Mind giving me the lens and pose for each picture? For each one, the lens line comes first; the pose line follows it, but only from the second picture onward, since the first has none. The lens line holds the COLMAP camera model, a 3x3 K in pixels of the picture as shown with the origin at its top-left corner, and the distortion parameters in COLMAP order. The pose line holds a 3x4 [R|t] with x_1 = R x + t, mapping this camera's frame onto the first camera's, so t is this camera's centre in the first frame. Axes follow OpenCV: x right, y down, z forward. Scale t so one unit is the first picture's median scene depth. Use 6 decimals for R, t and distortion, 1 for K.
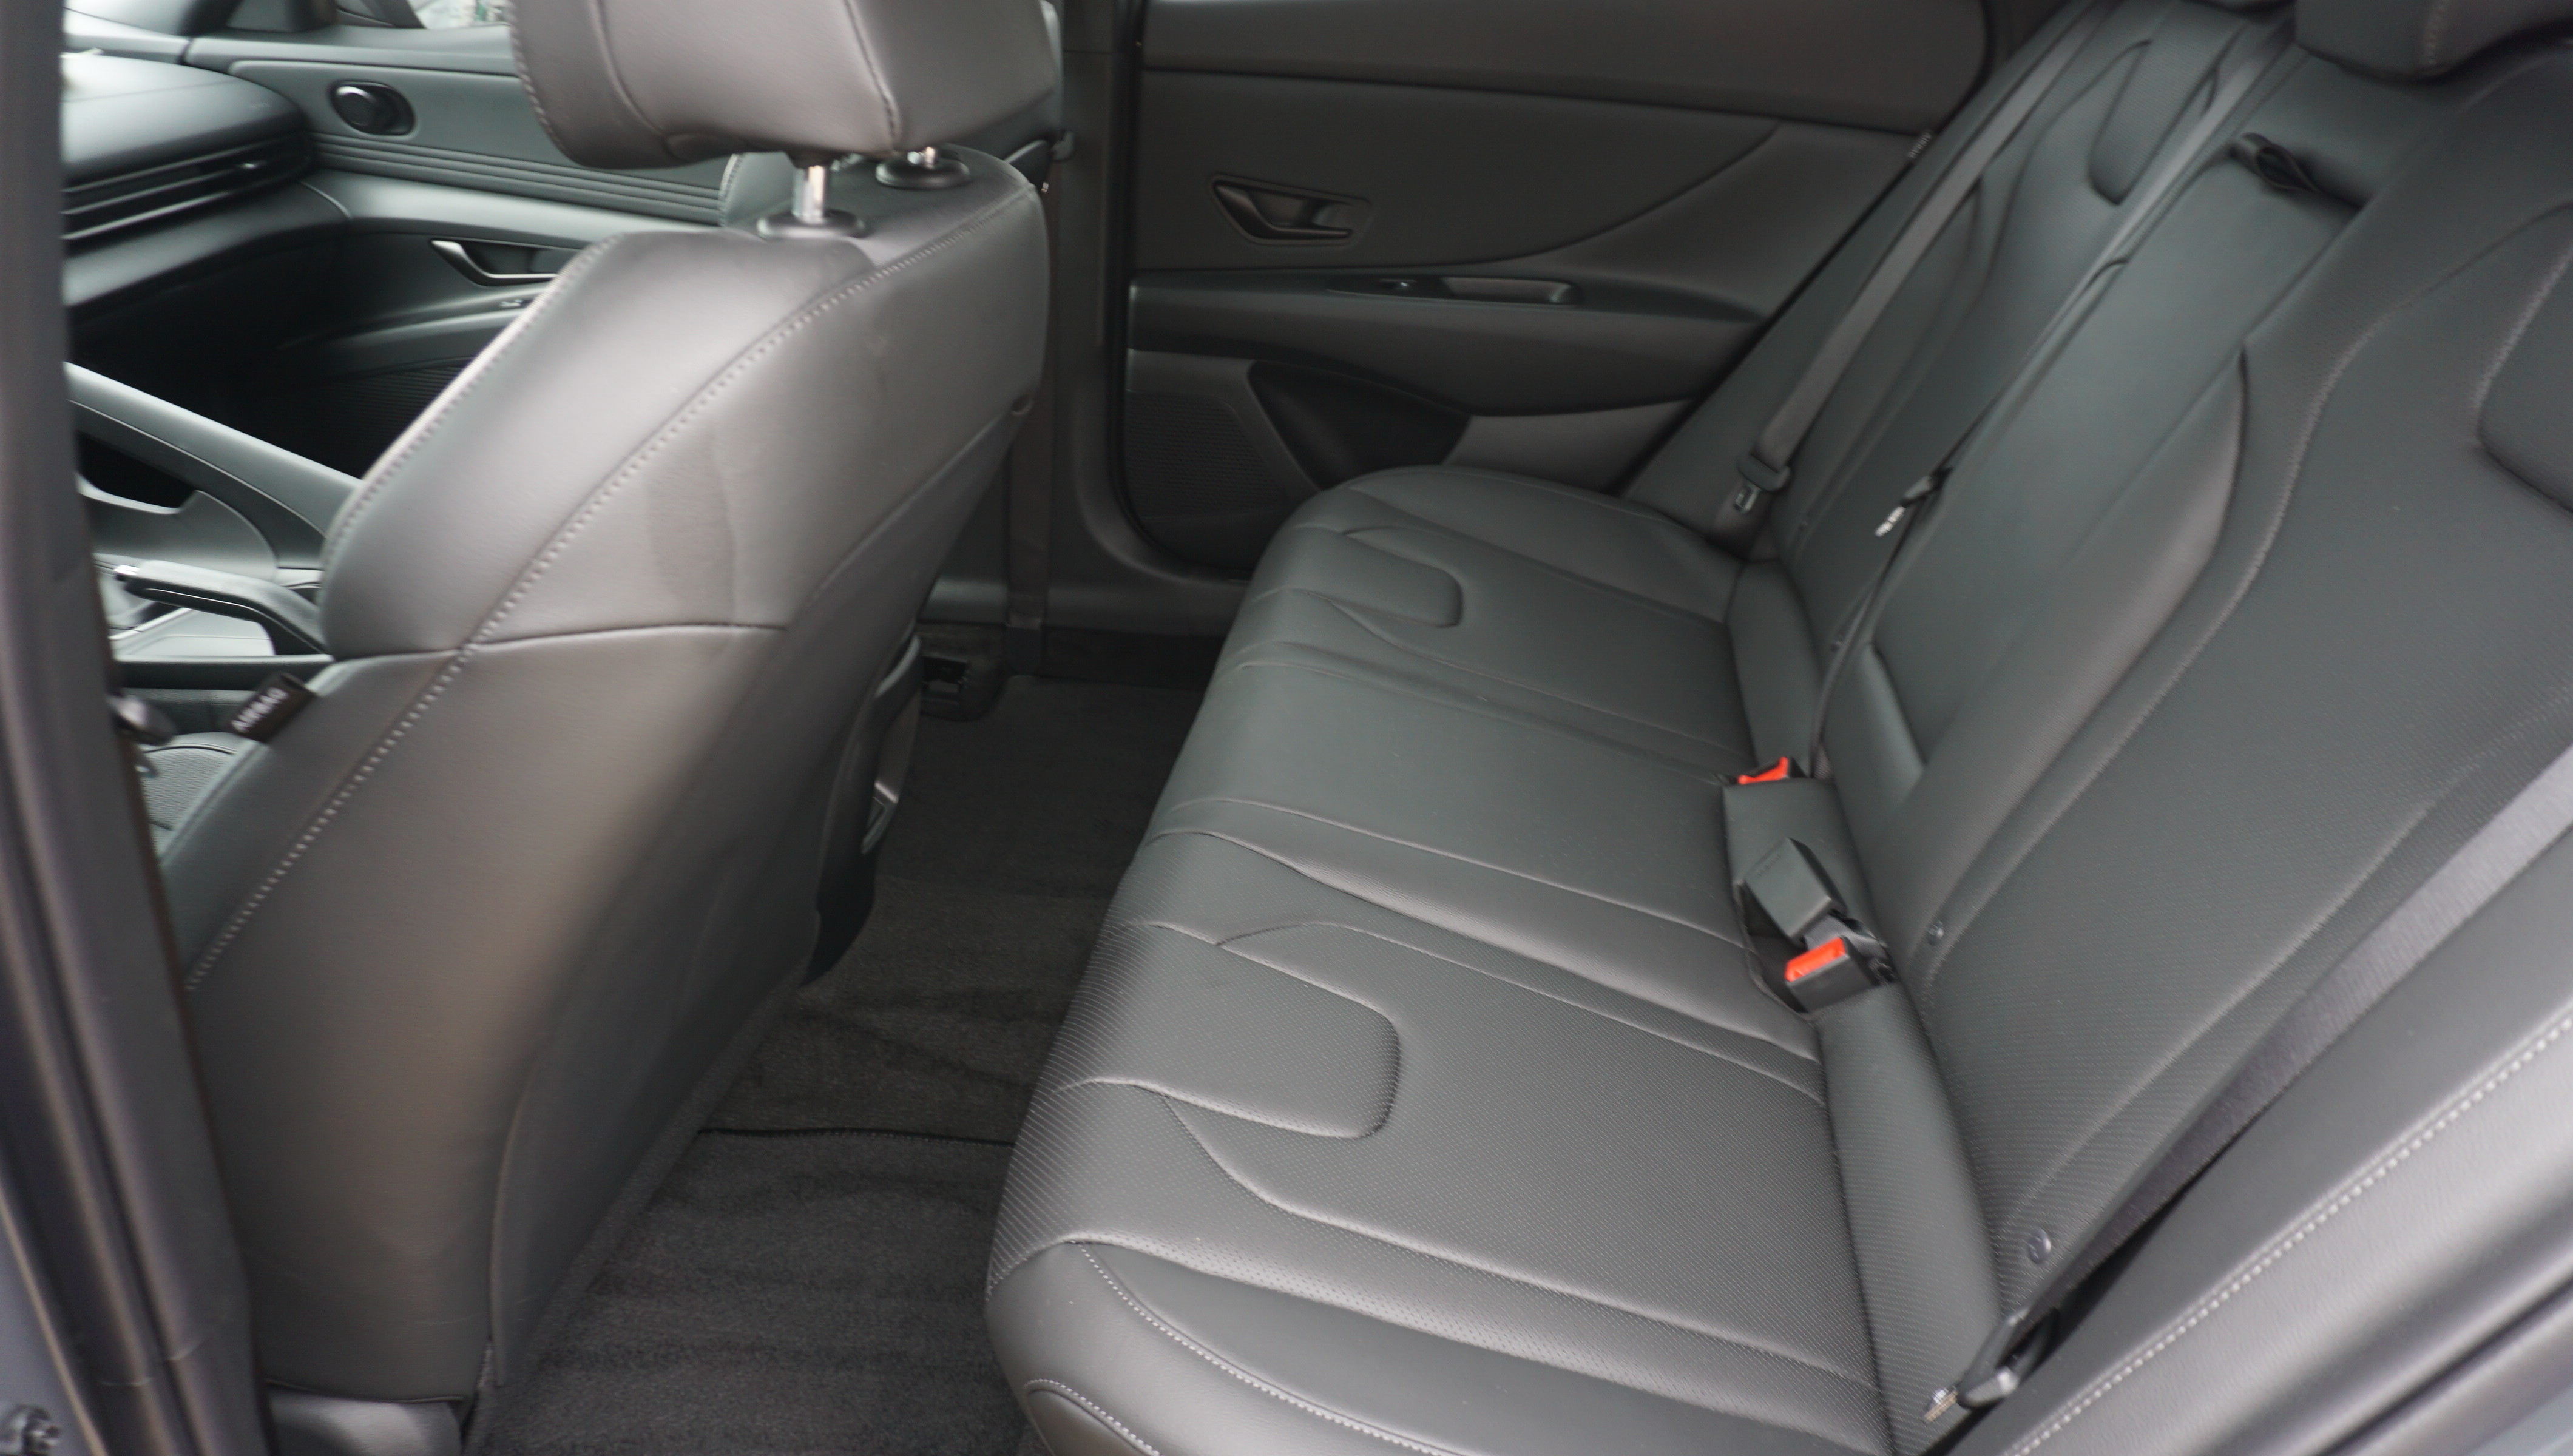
lens RADIAL K [[1736.3, 0, 1301.4], [0, 1736.3, 746.7], [0, 0, 1]] dist [-0.043626, 0.035689]
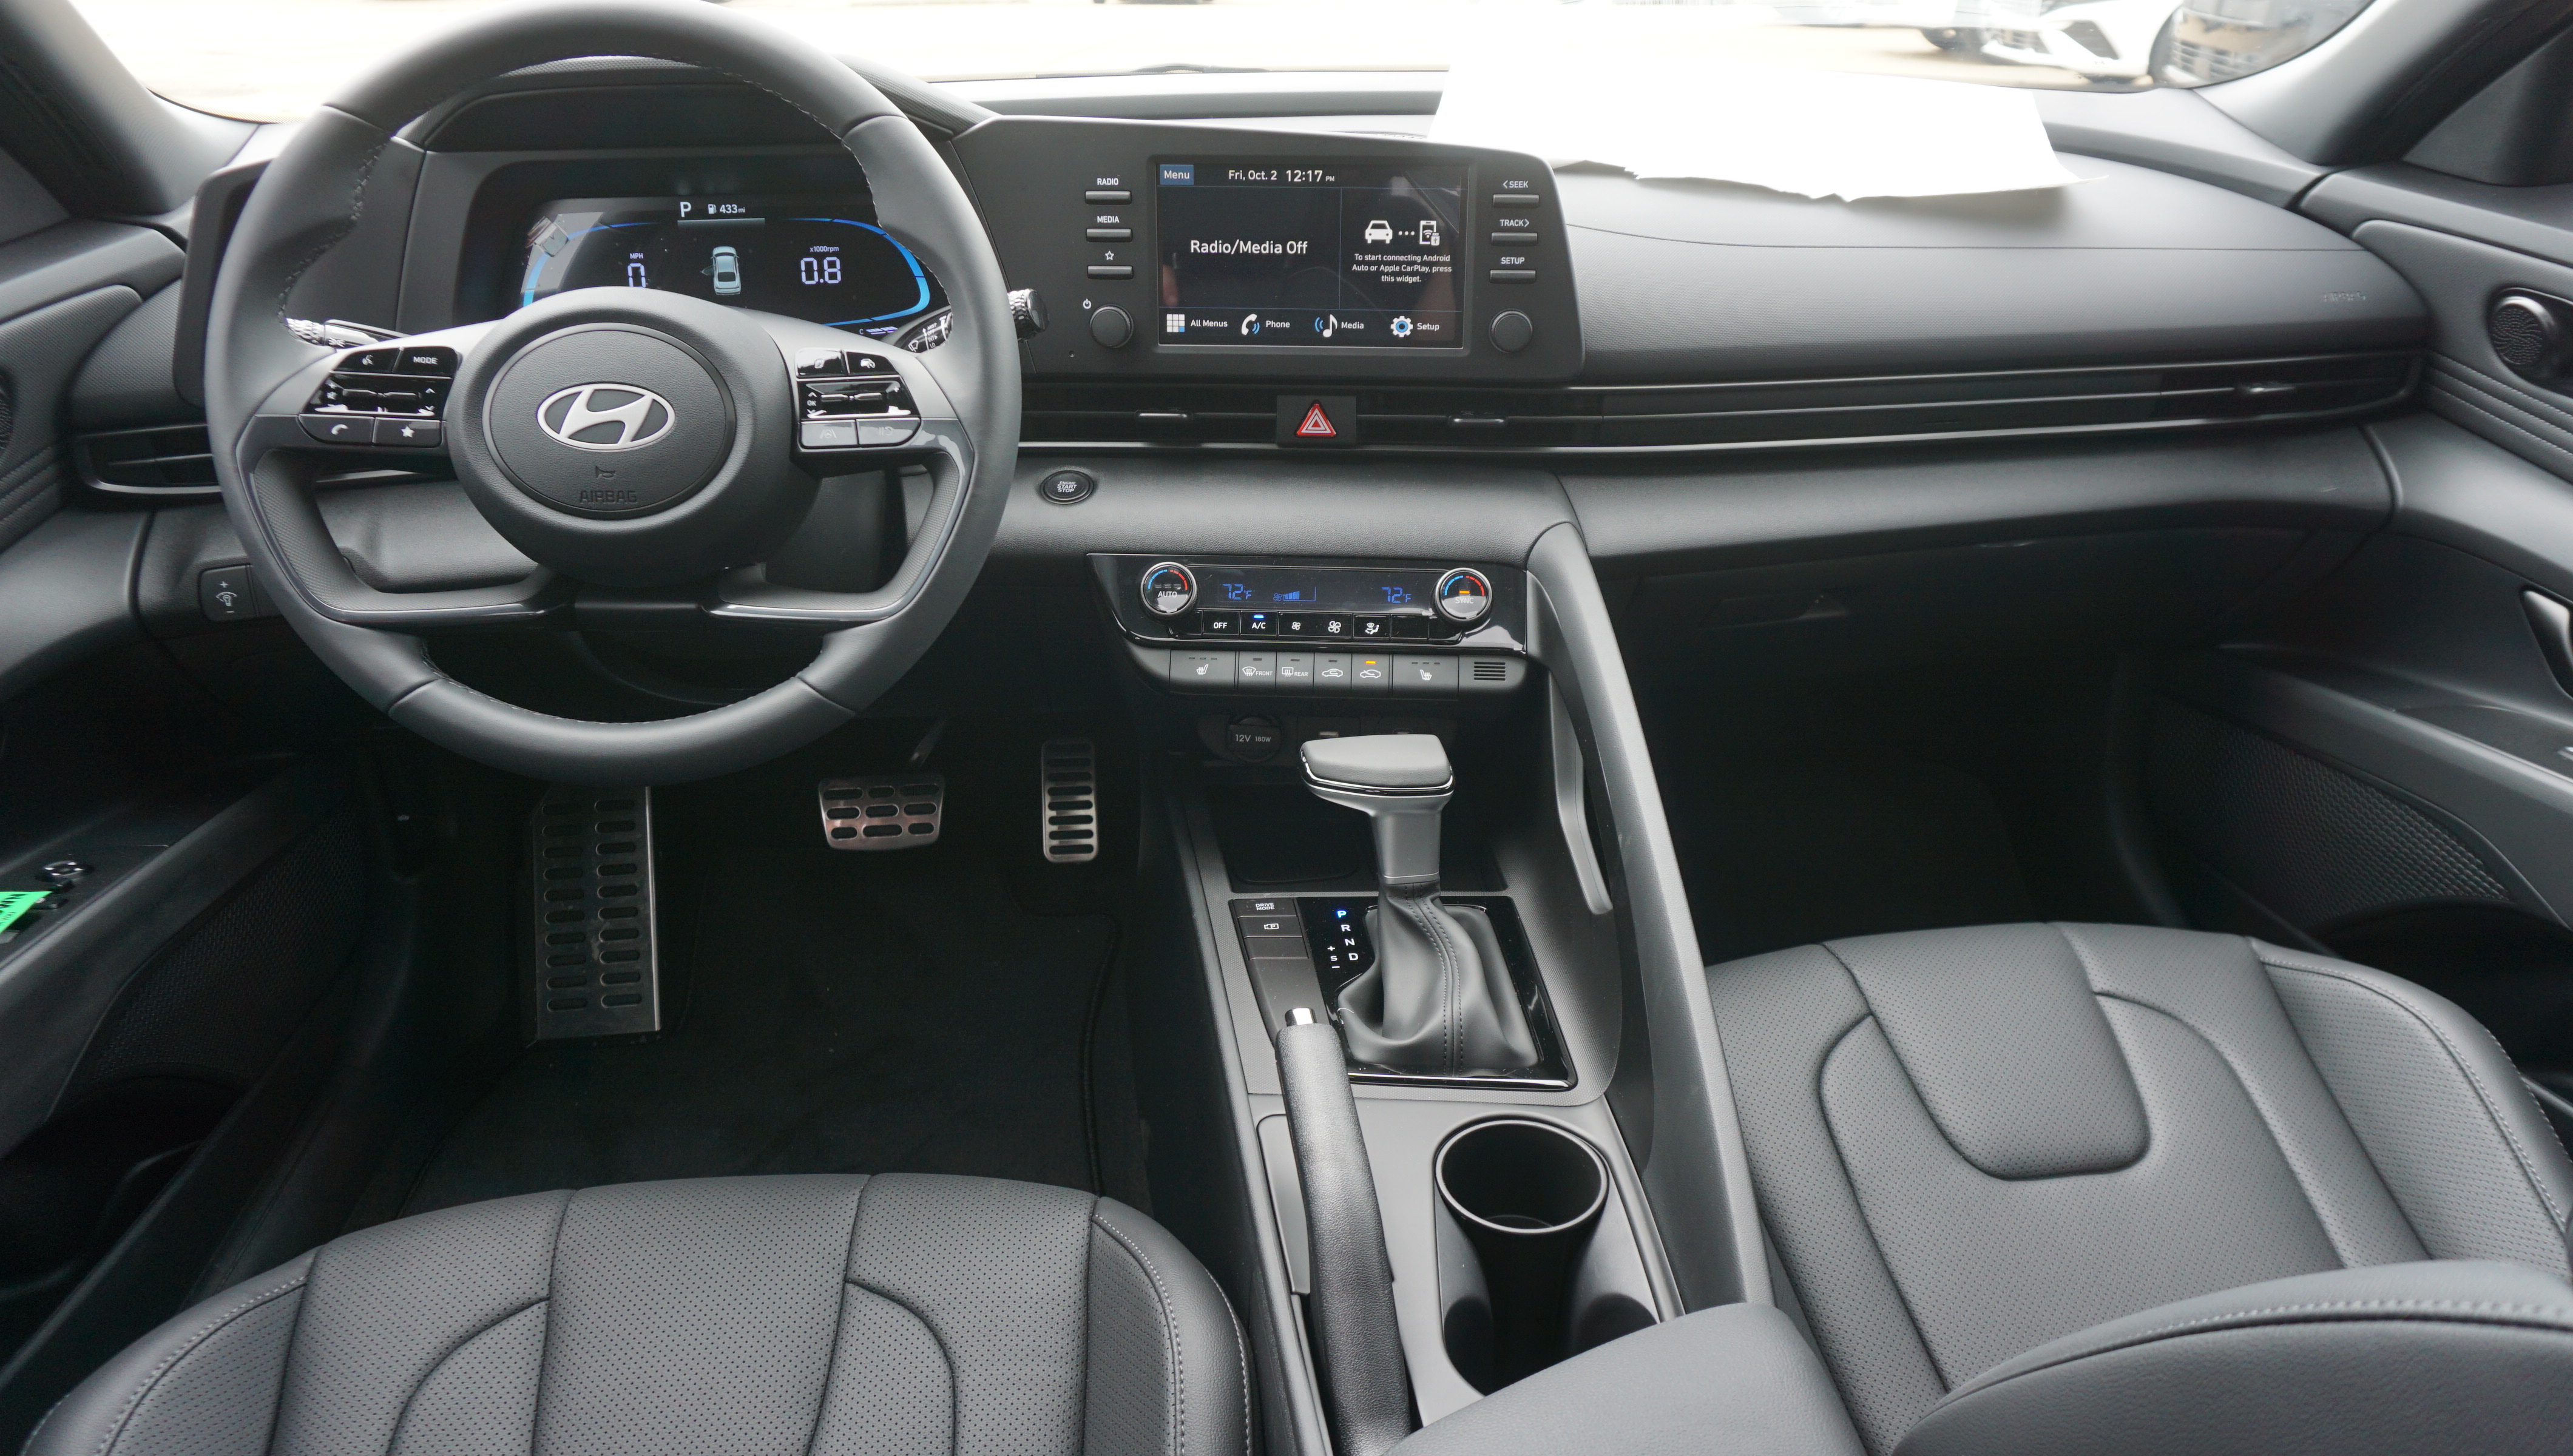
lens RADIAL K [[1748.7, 0, 1259.2], [0, 1748.7, 740.1], [0, 0, 1]] dist [-0.045232, 0.061412]
pose [[0.246102, 0.423732, -0.871714, -0.133081], [-0.443911, 0.848779, 0.287259, -0.272170], [0.861613, 0.316268, 0.396986, 0.536315]]
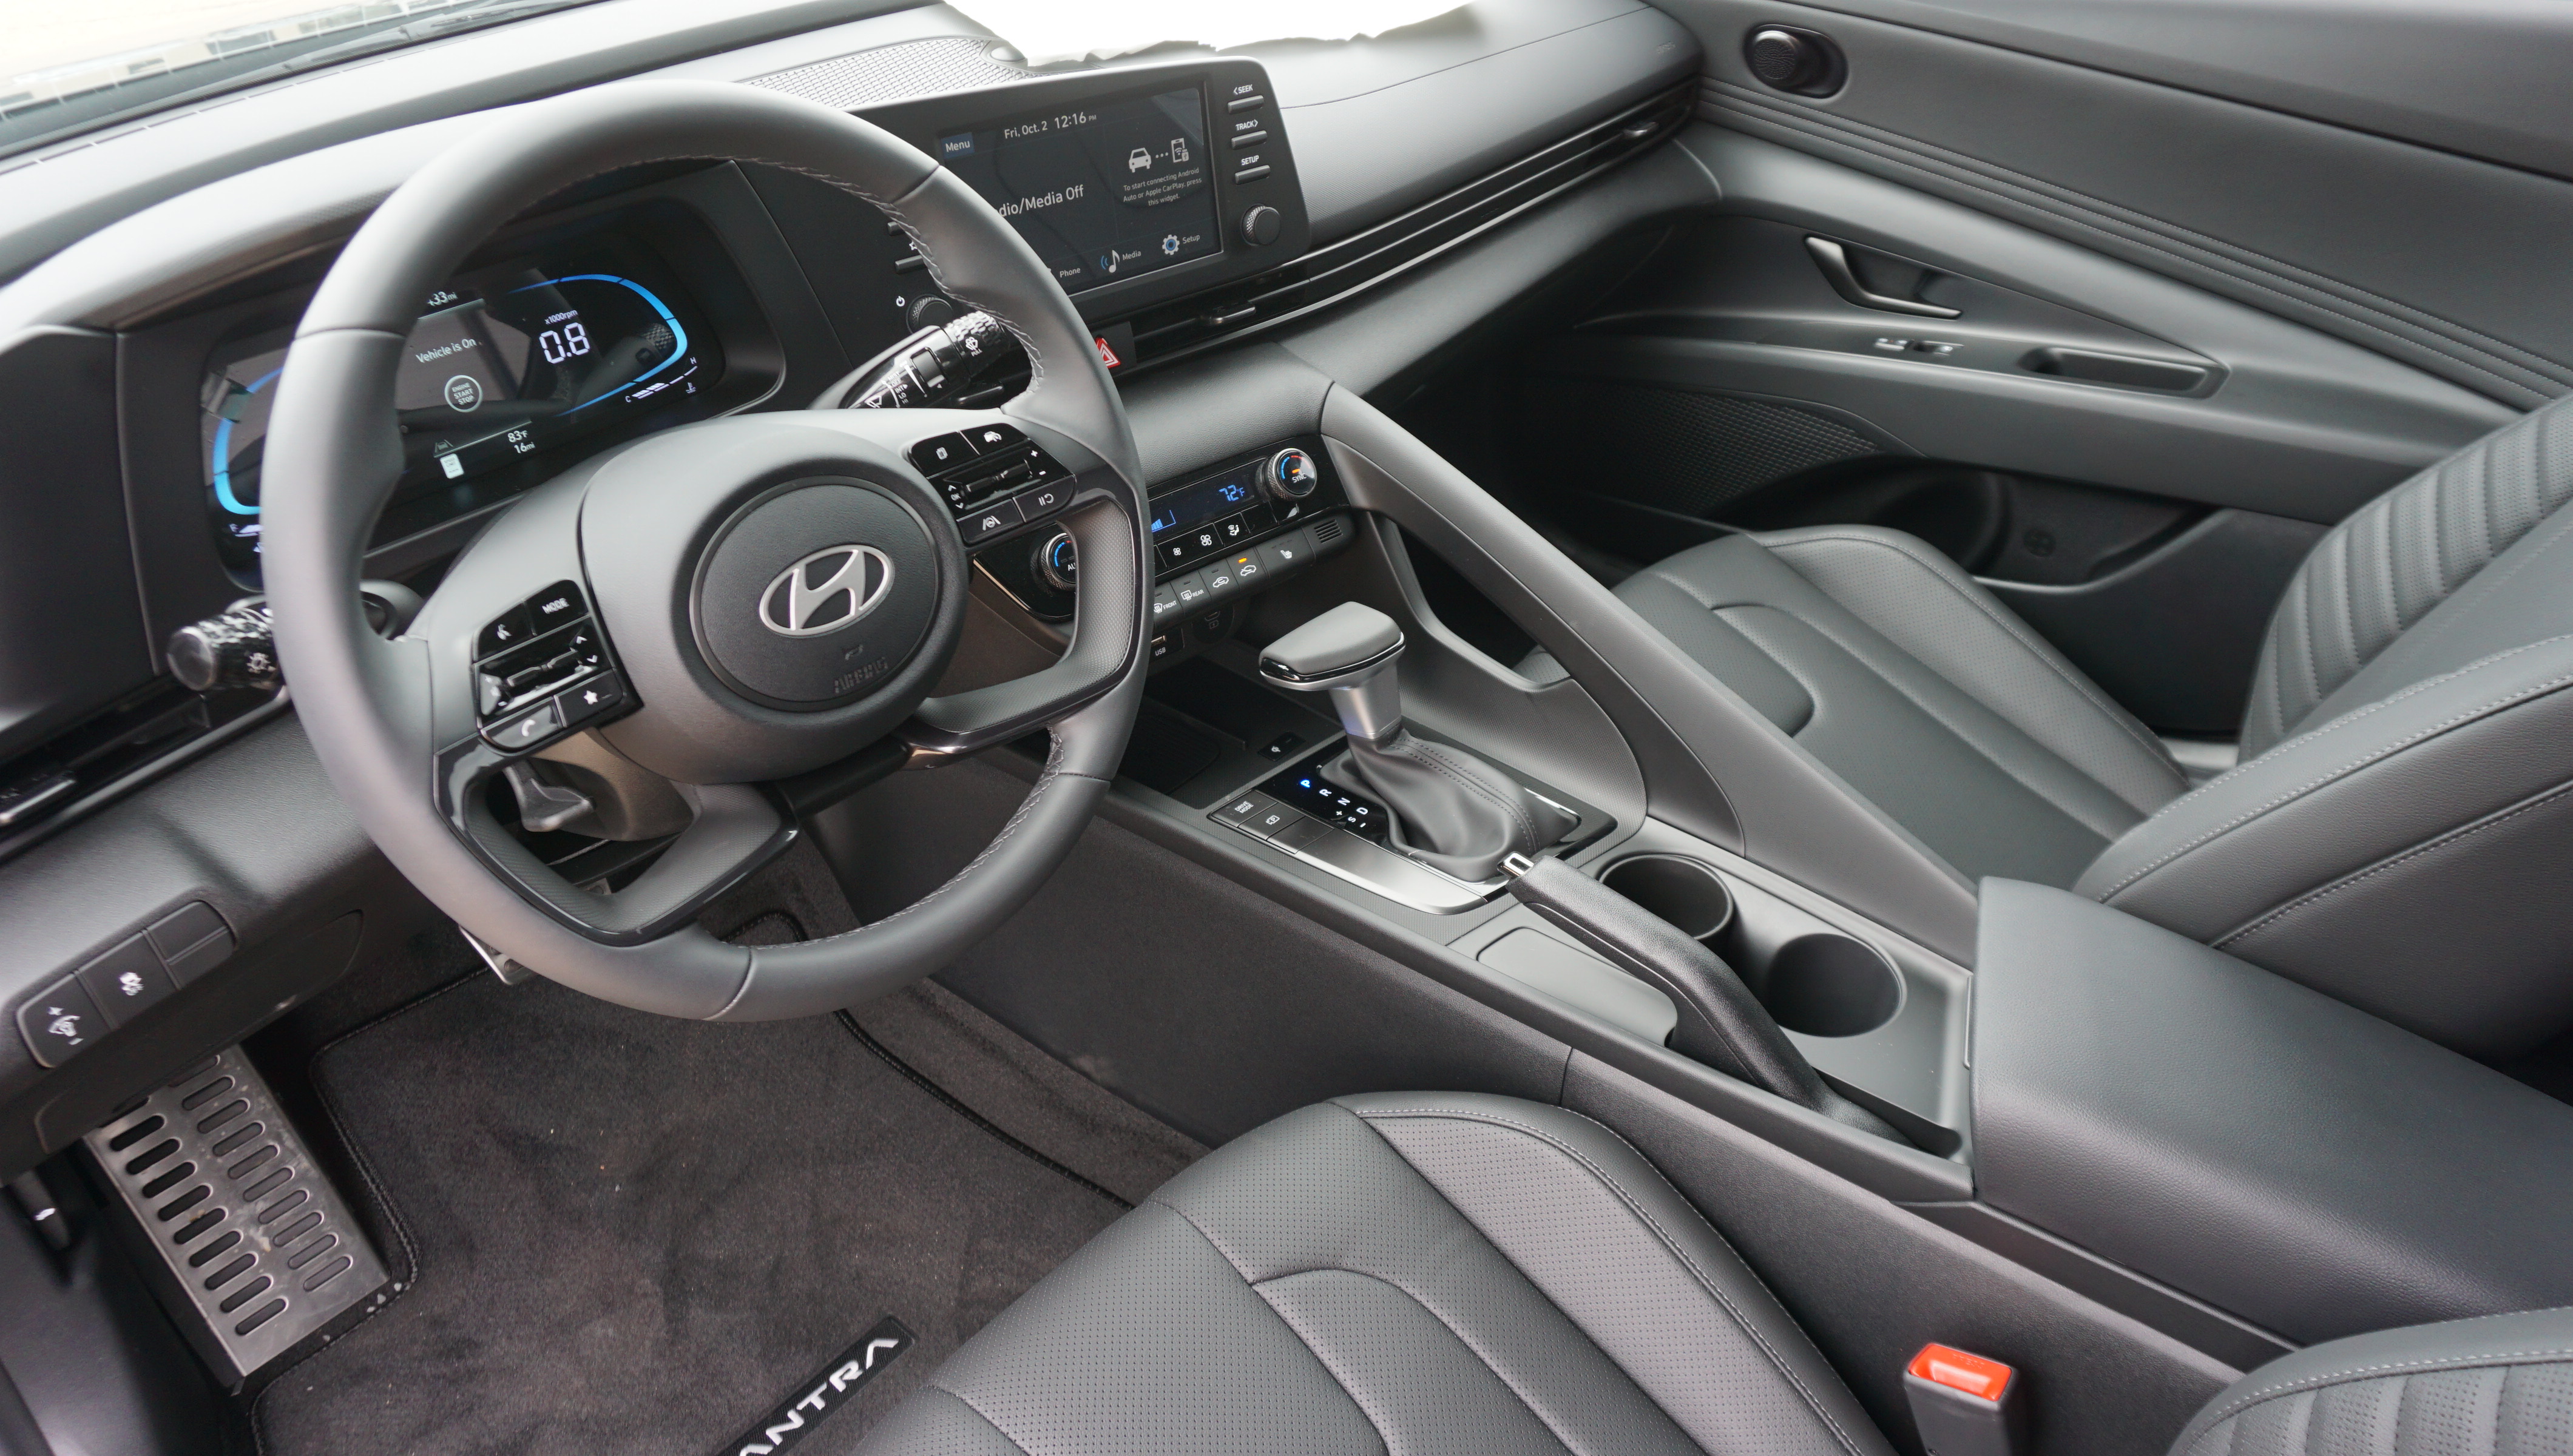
lens RADIAL K [[1746.4, 0, 1287.7], [0, 1746.4, 736.3], [0, 0, 1]] dist [-0.049585, 0.042401]
pose [[0.843088, 0.298844, -0.447095, -0.336262], [-0.236456, 0.952702, 0.190912, -0.204753], [0.483001, -0.055237, 0.873876, 0.245397]]
